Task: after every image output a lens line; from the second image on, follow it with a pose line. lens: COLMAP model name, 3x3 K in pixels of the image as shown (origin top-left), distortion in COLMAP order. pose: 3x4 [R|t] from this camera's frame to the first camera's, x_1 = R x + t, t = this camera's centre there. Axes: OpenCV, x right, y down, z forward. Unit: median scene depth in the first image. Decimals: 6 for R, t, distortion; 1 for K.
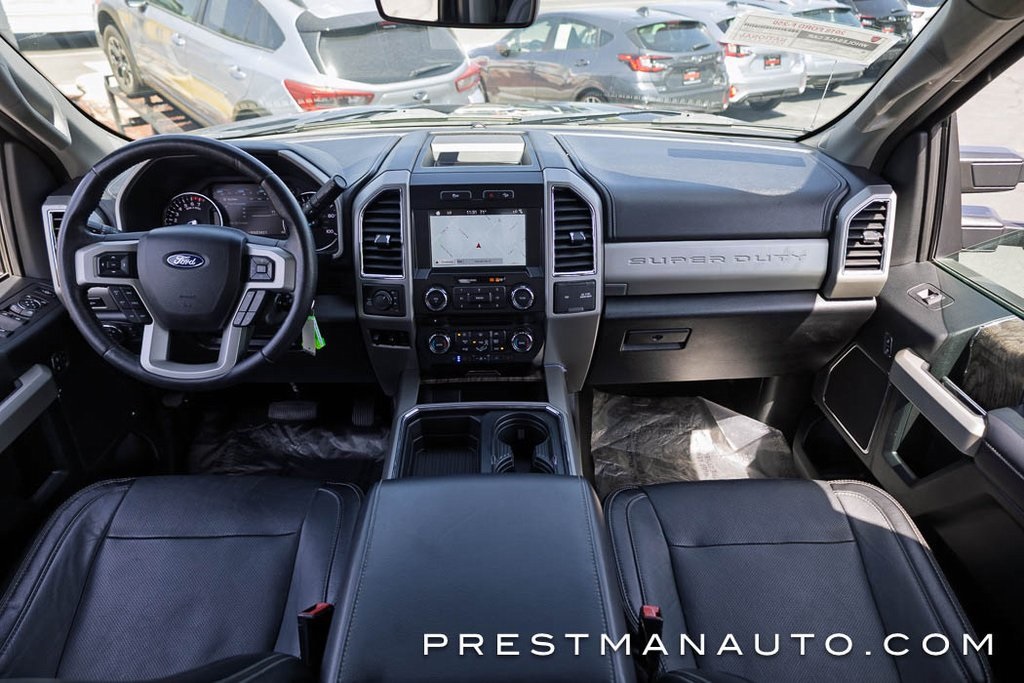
lens RADIAL K [[658.5, 0, 505.4], [0, 658.5, 342.0], [0, 0, 1]] dist [0.000983, -0.002327]
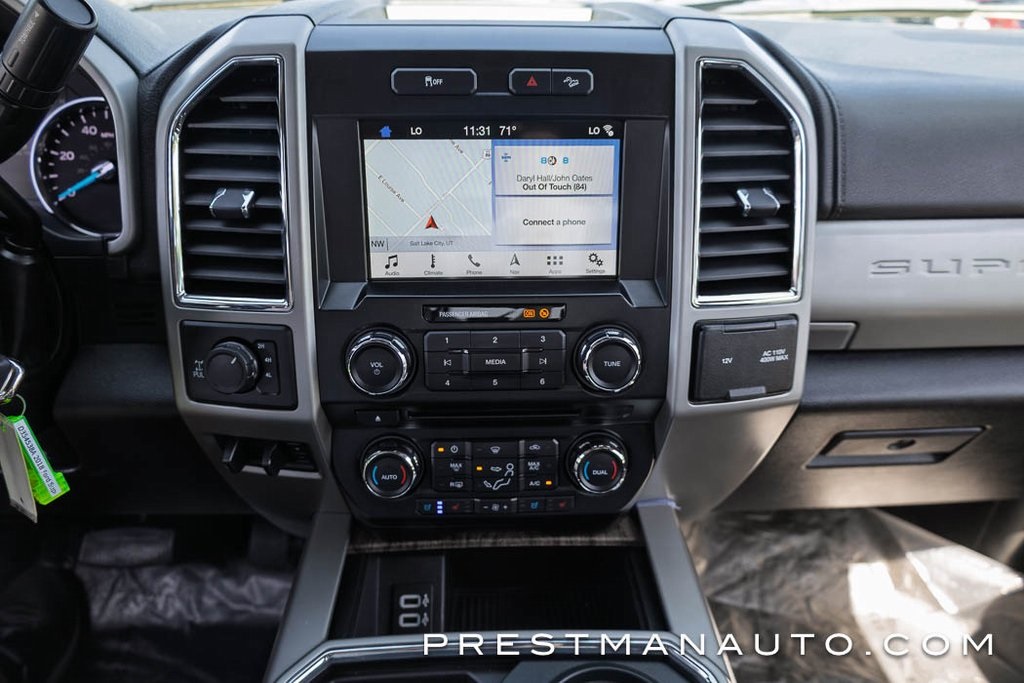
lens RADIAL K [[658.5, 0, 512.2], [0, 658.5, 336.7], [0, 0, 1]] dist [0.000983, -0.002327]
pose [[0.999778, 0.007364, 0.019756, -0.037380], [-0.006974, 0.999780, -0.019762, -0.073751], [-0.019897, 0.019620, 0.999610, 0.625796]]
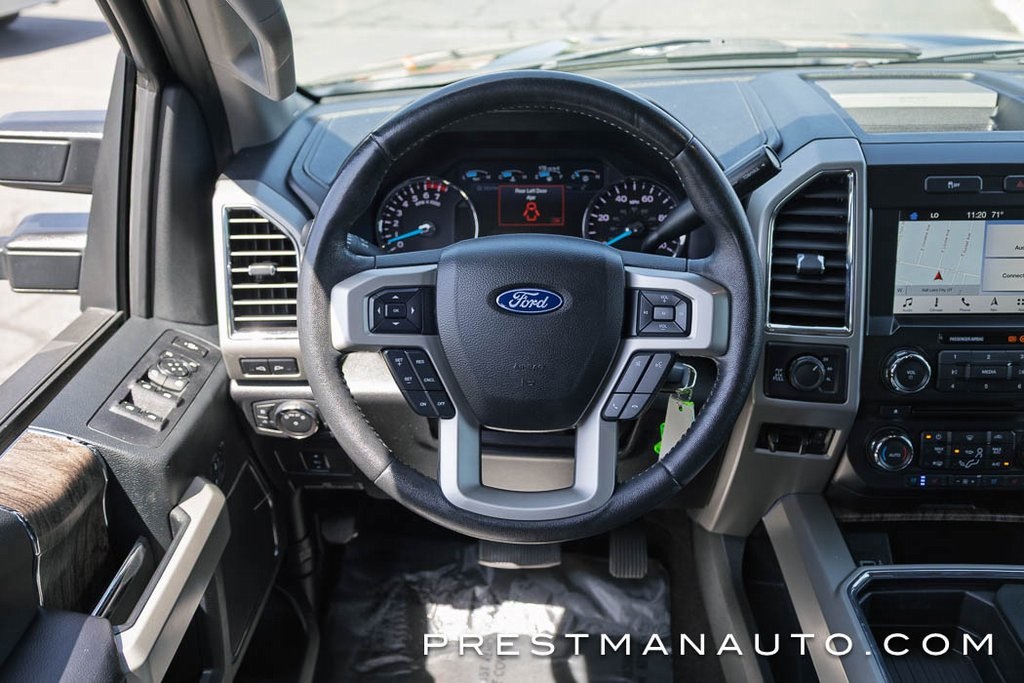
lens RADIAL K [[984.3, 0, 503.3], [0, 984.3, 336.1], [0, 0, 1]] dist [0.011044, 0.000000]
pose [[0.998325, 0.016801, -0.055355, -0.392665], [-0.020293, 0.997798, -0.063139, -0.036848], [0.054173, 0.064156, 0.996468, 0.166794]]
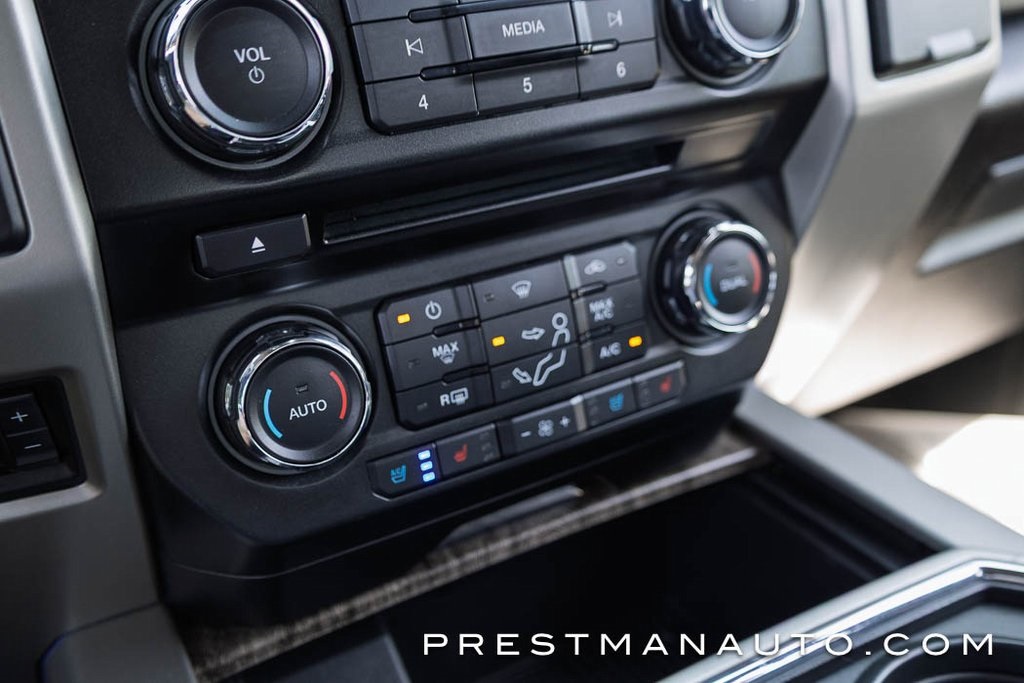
lens RADIAL K [[984.3, 0, 514.3], [0, 984.3, 346.9], [0, 0, 1]] dist [0.011044, 0.000000]
pose [[0.884054, -0.238728, 0.401819, -0.150574], [0.270275, 0.962513, -0.022793, 0.008873], [-0.381315, 0.128751, 0.915436, 0.798054]]
